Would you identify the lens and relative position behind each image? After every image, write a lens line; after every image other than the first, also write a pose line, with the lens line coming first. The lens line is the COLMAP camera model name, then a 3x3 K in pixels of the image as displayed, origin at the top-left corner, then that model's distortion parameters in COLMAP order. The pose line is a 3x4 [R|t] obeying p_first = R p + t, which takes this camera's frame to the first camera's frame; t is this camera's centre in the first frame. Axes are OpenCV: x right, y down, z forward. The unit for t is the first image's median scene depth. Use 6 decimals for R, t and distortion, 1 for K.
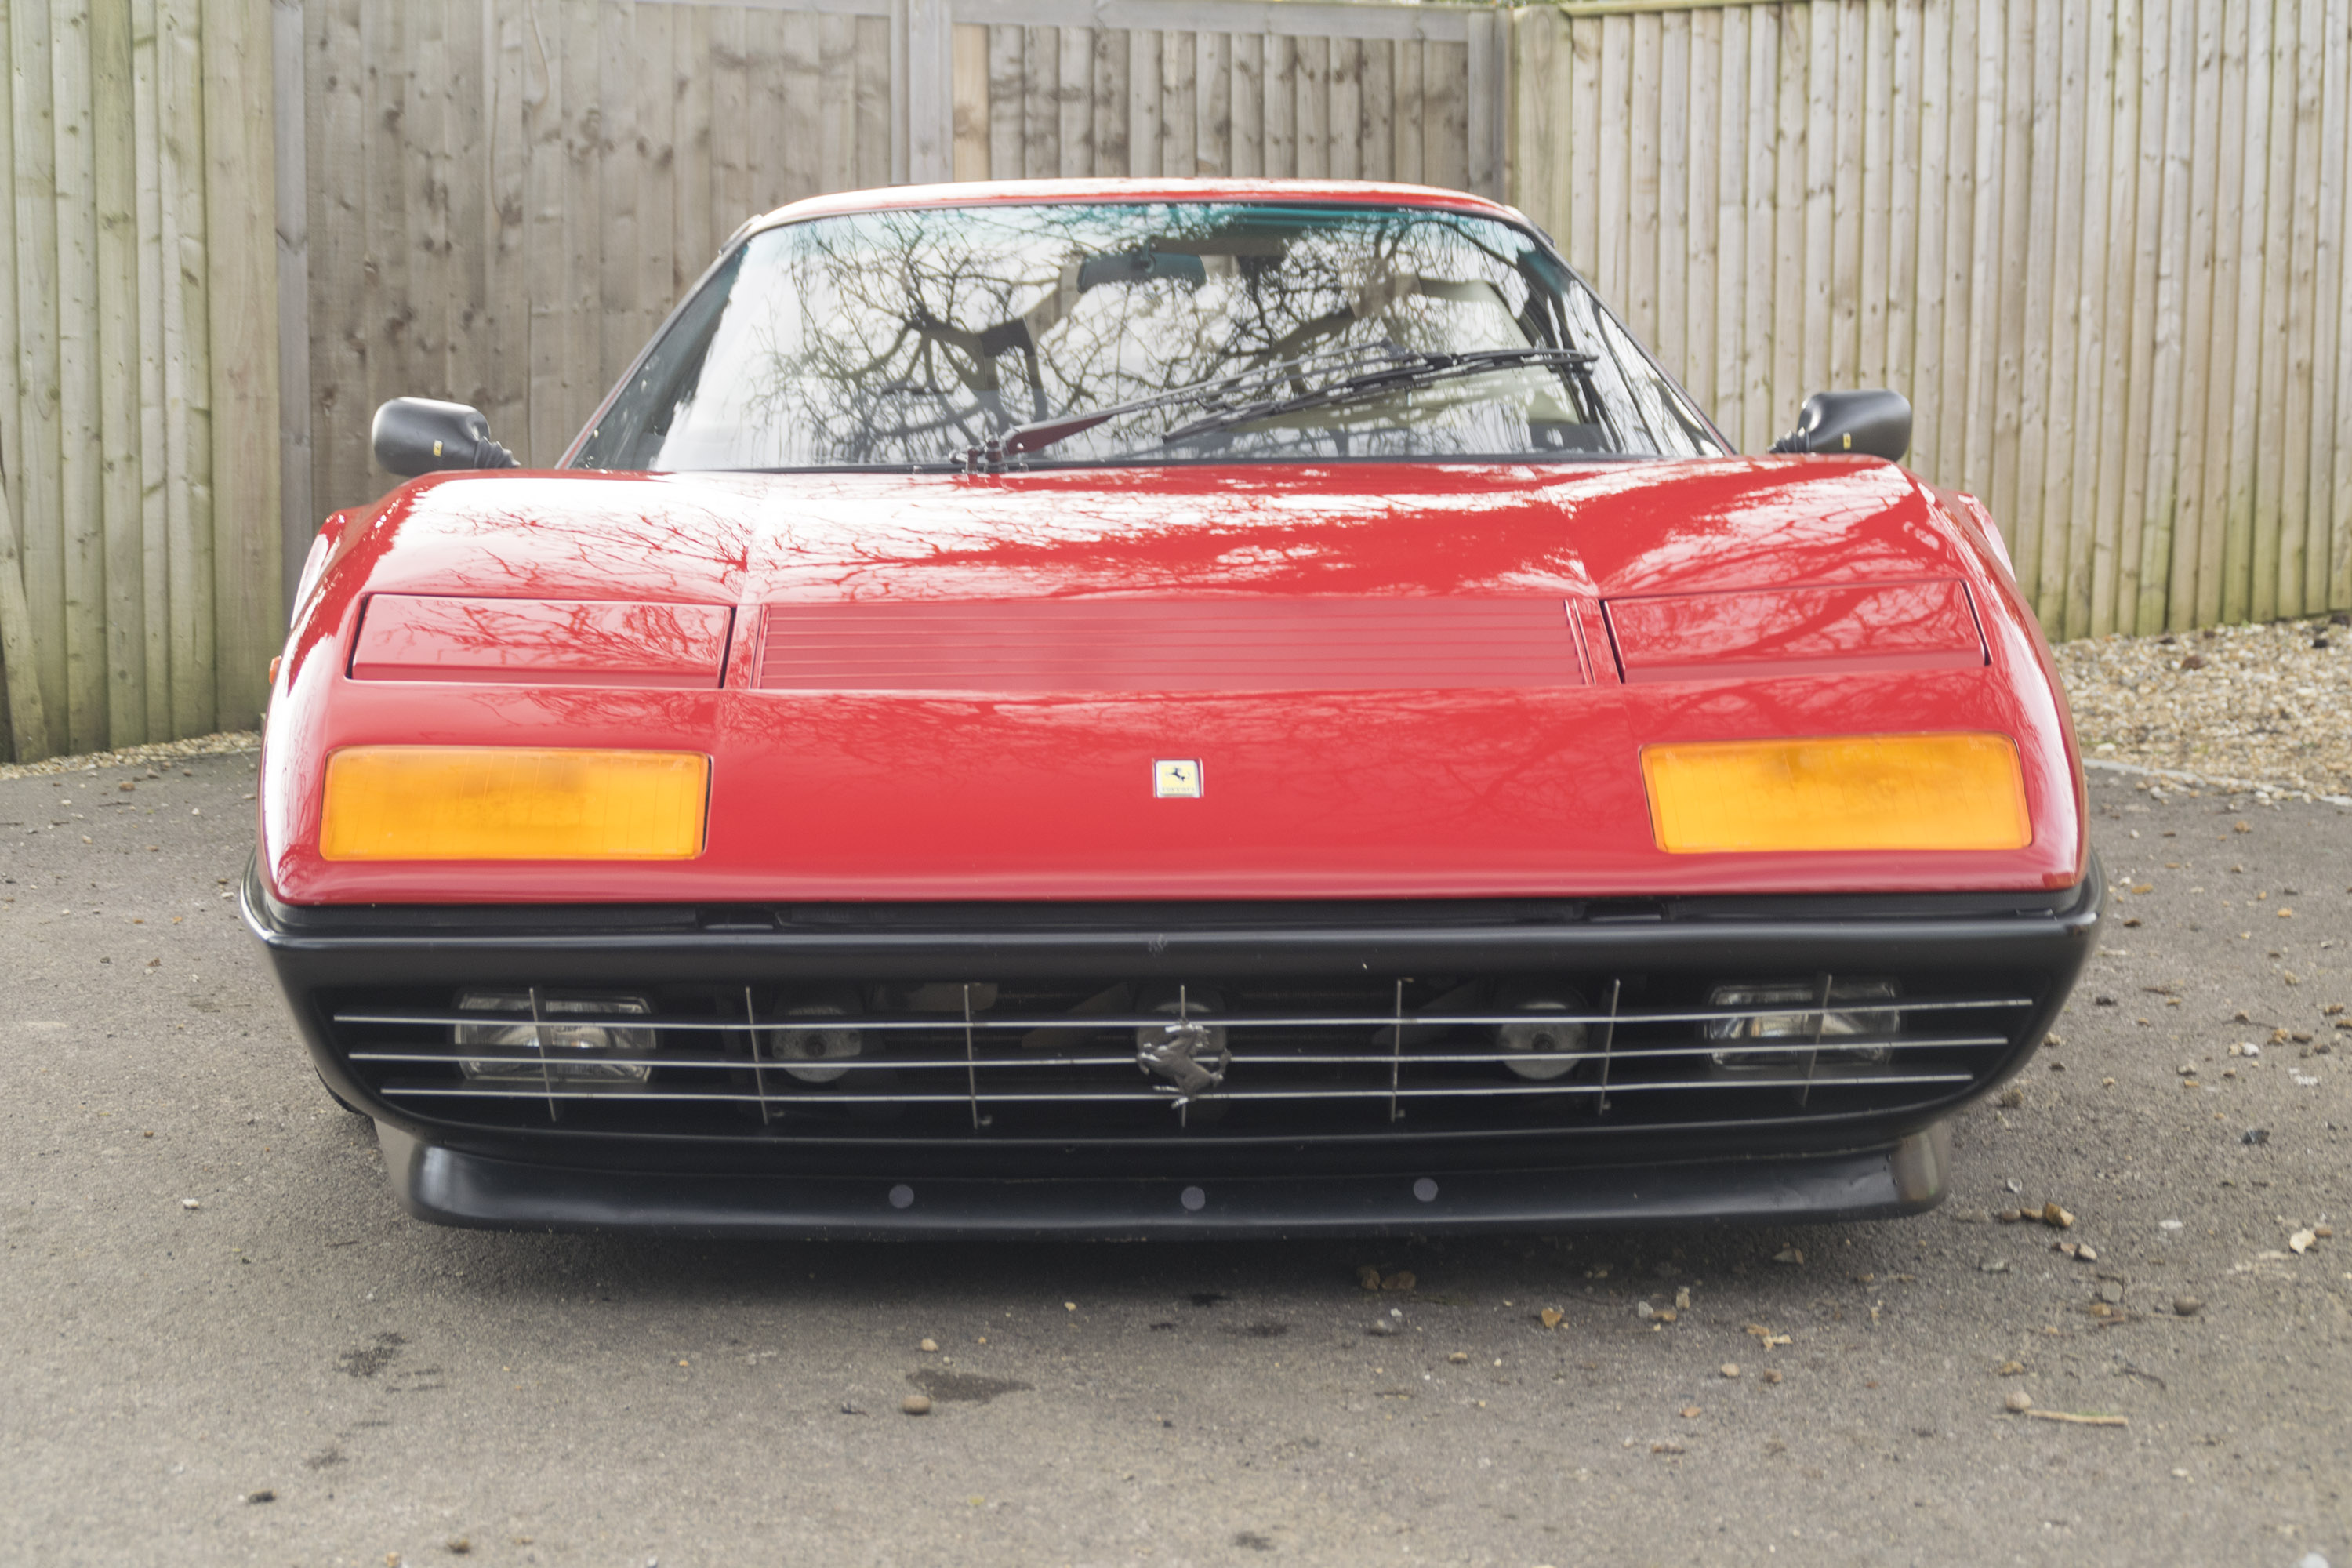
lens RADIAL K [[3508.6, 0, 1141.2], [0, 3508.6, 782.8], [0, 0, 1]] dist [-0.011775, 0.092989]
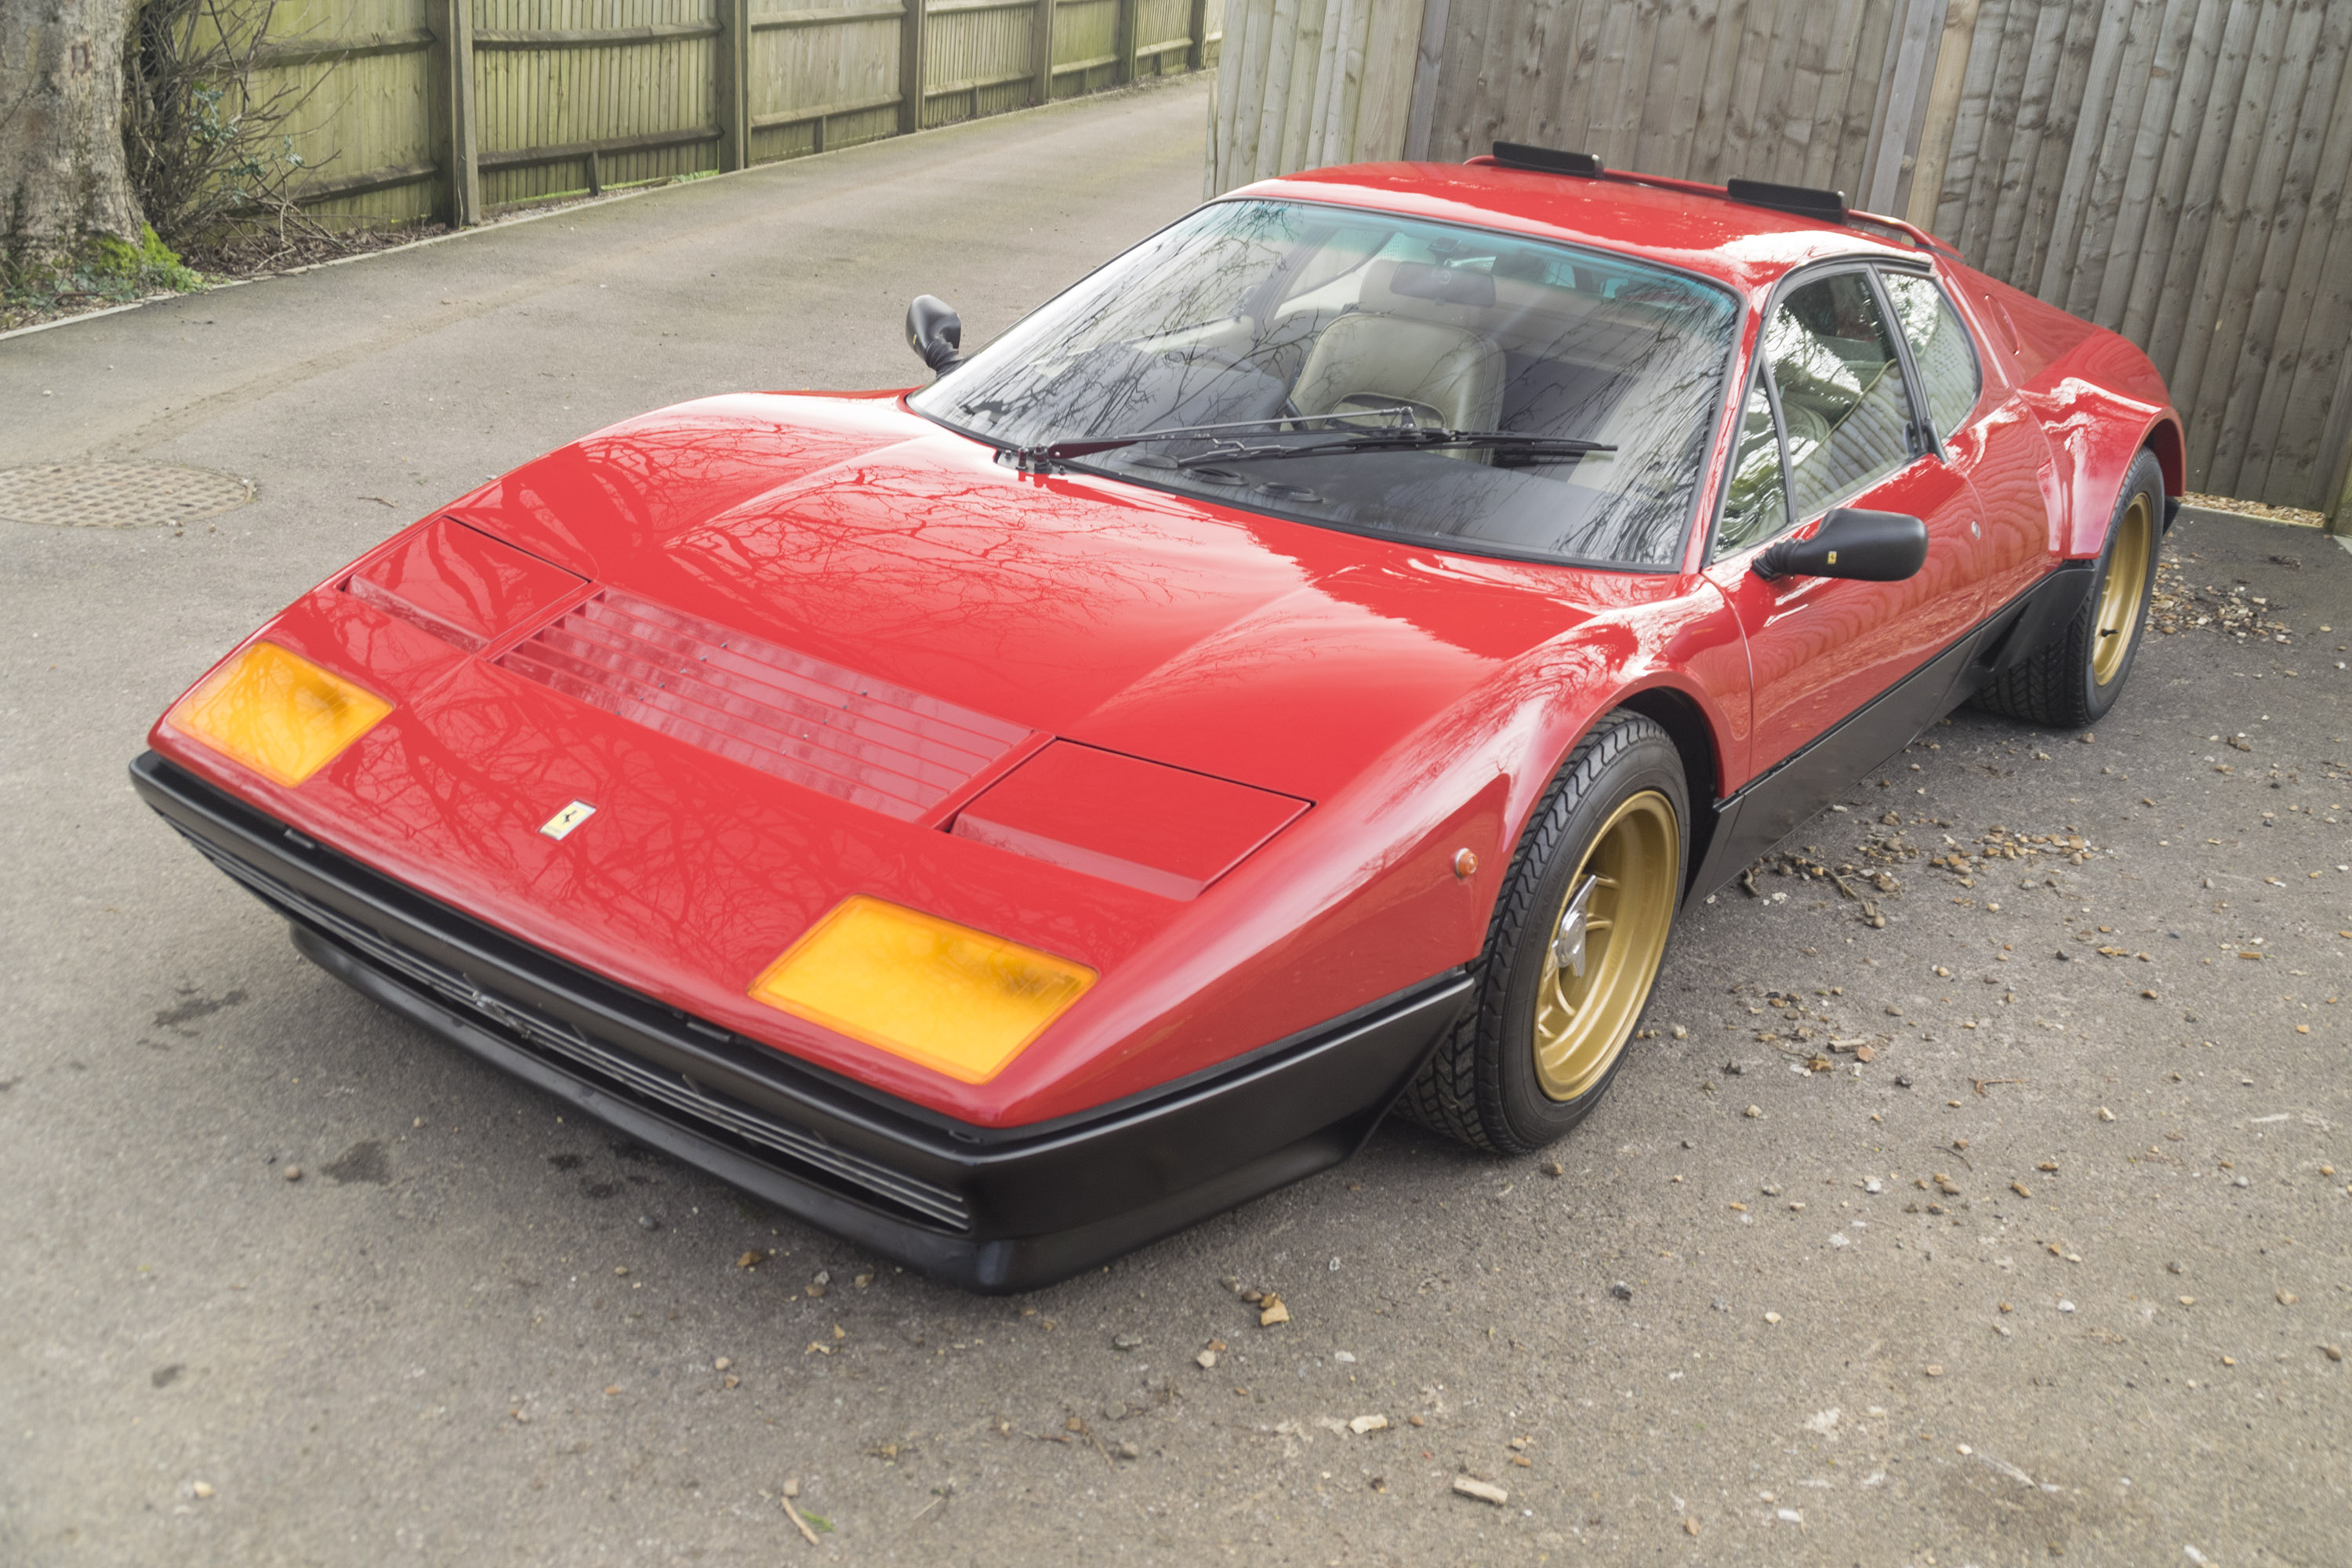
lens RADIAL K [[2292.3, 0, 1190.8], [0, 2292.3, 783.1], [0, 0, 1]] dist [-0.056932, 0.047429]
pose [[0.805990, 0.284622, -0.519008, 0.242526], [-0.159936, 0.948911, 0.272008, -0.108054], [0.569912, -0.136228, 0.810334, 0.141924]]
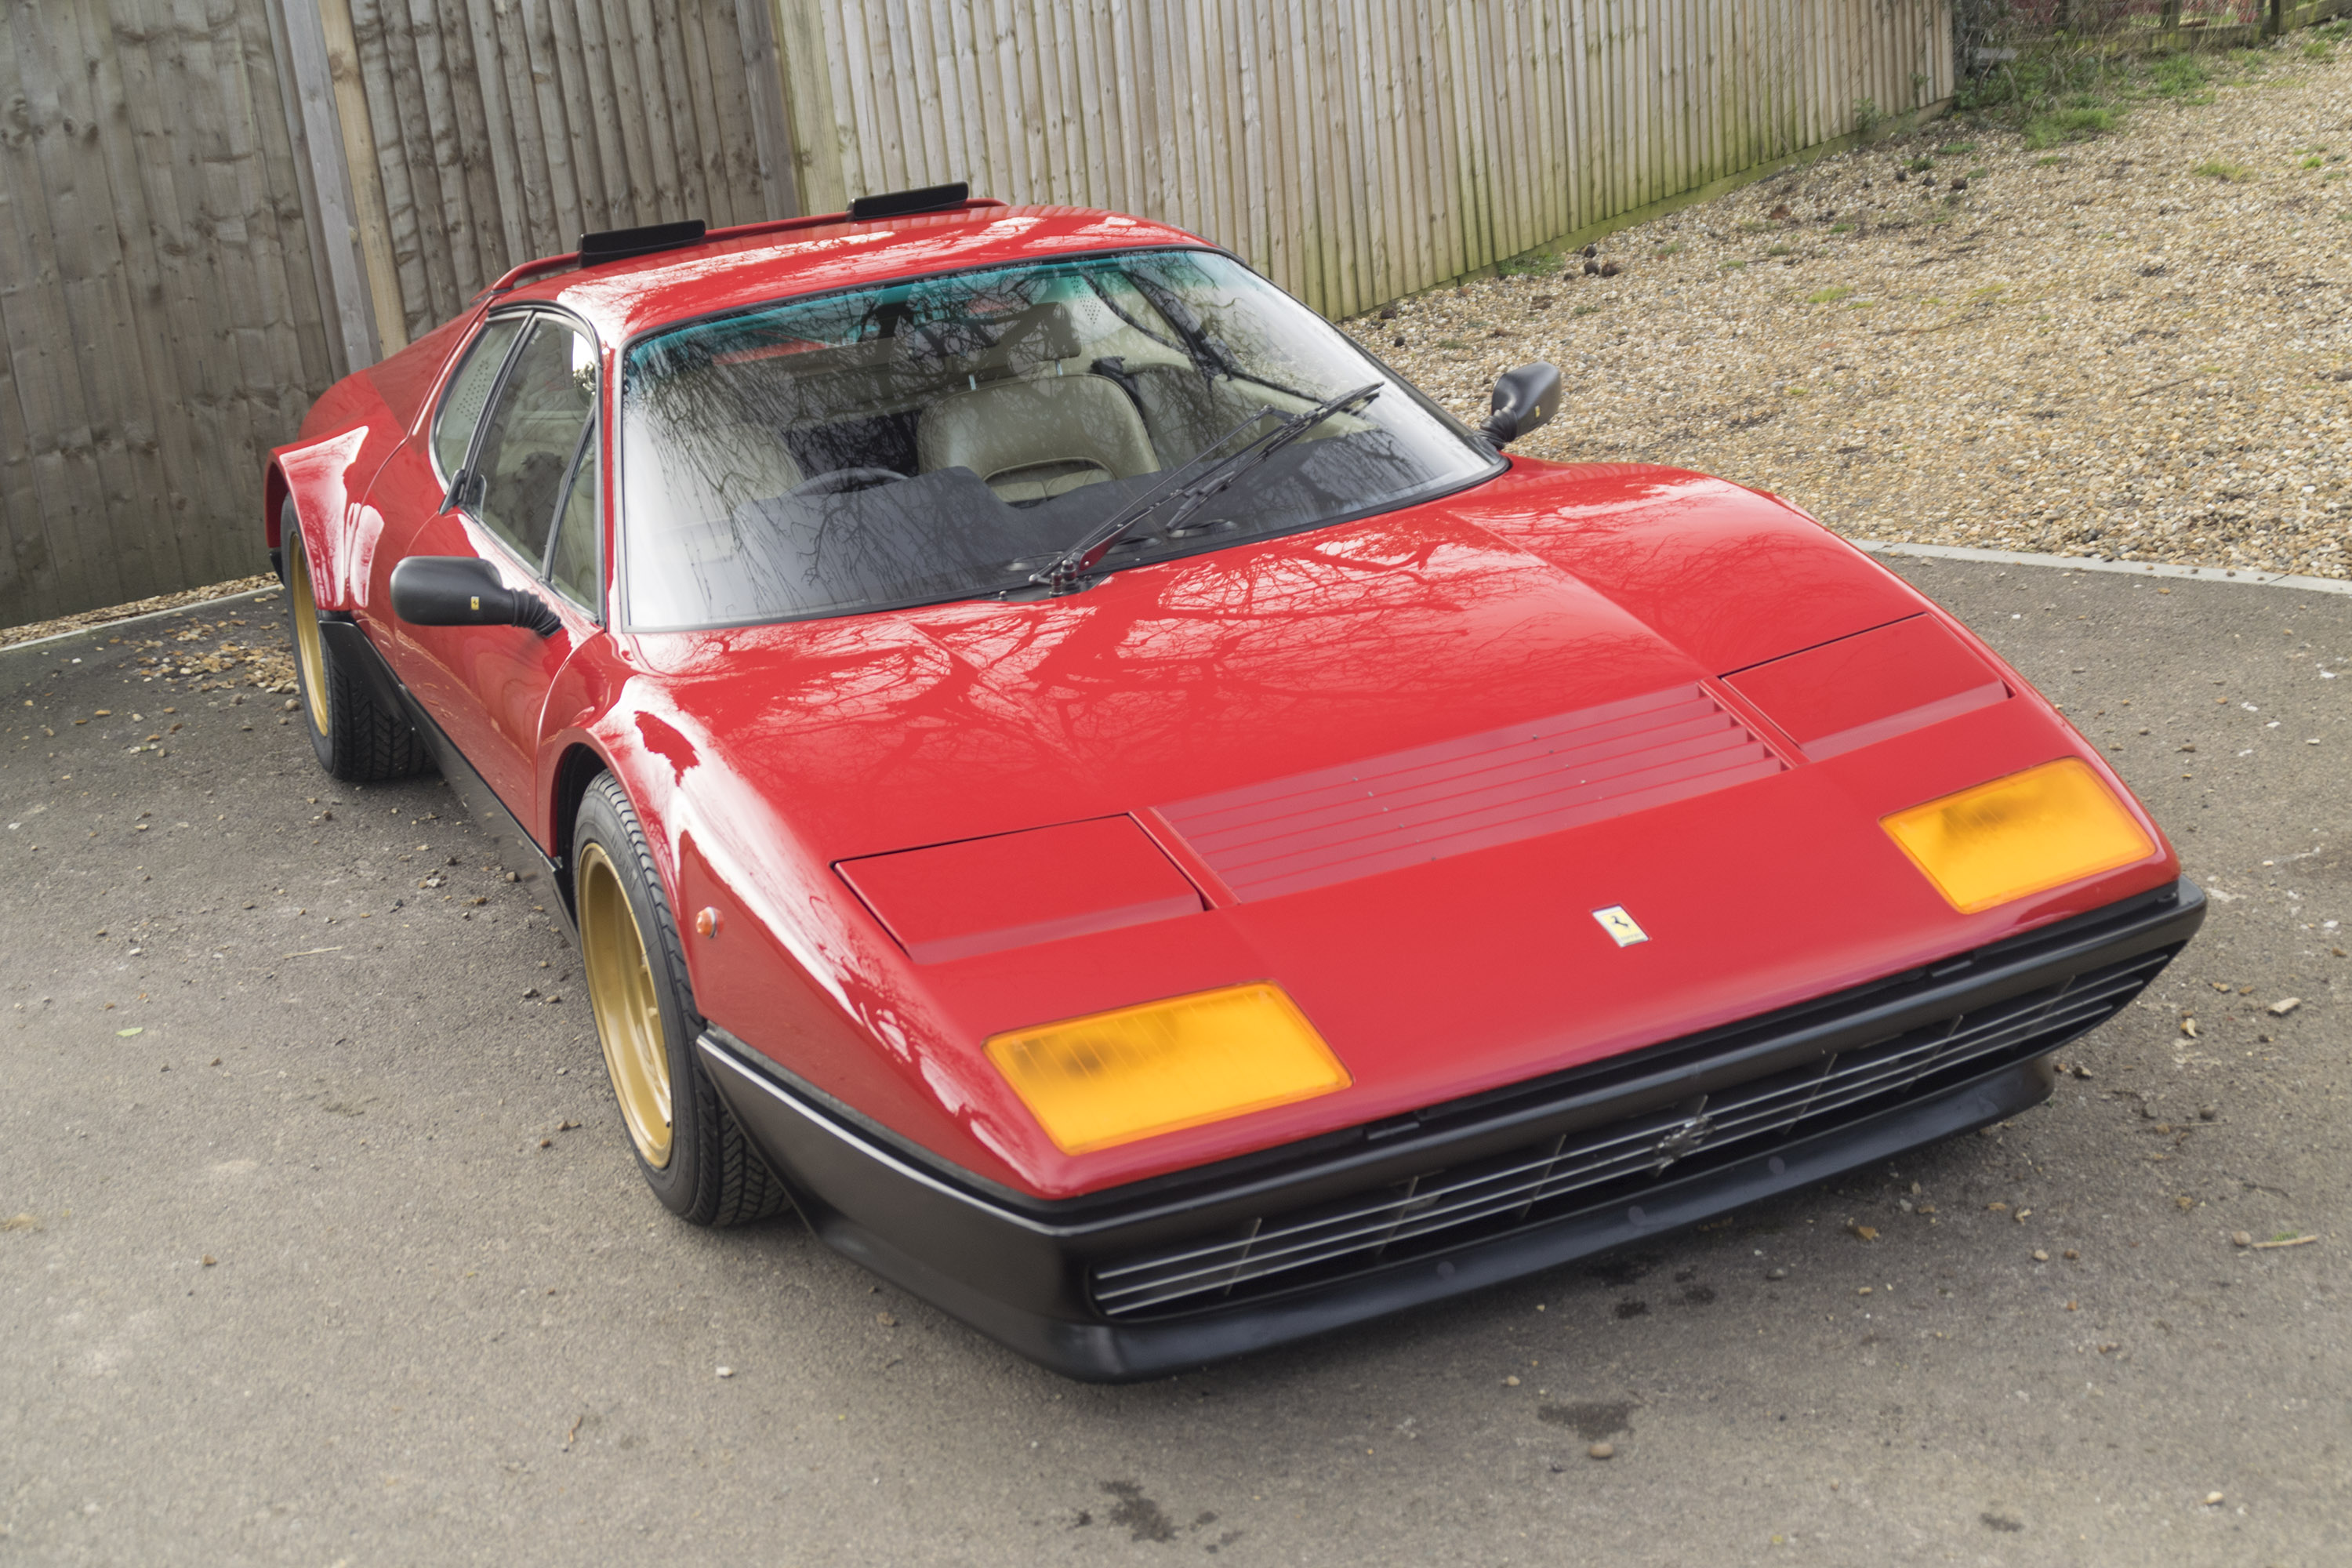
lens RADIAL K [[2777.4, 0, 1186.3], [0, 2777.4, 814.4], [0, 0, 1]] dist [-0.053143, 0.064027]
pose [[0.911516, -0.199520, 0.359625, -0.177983], [0.135102, 0.971177, 0.196375, -0.094655], [-0.388440, -0.130413, 0.912199, 0.043086]]
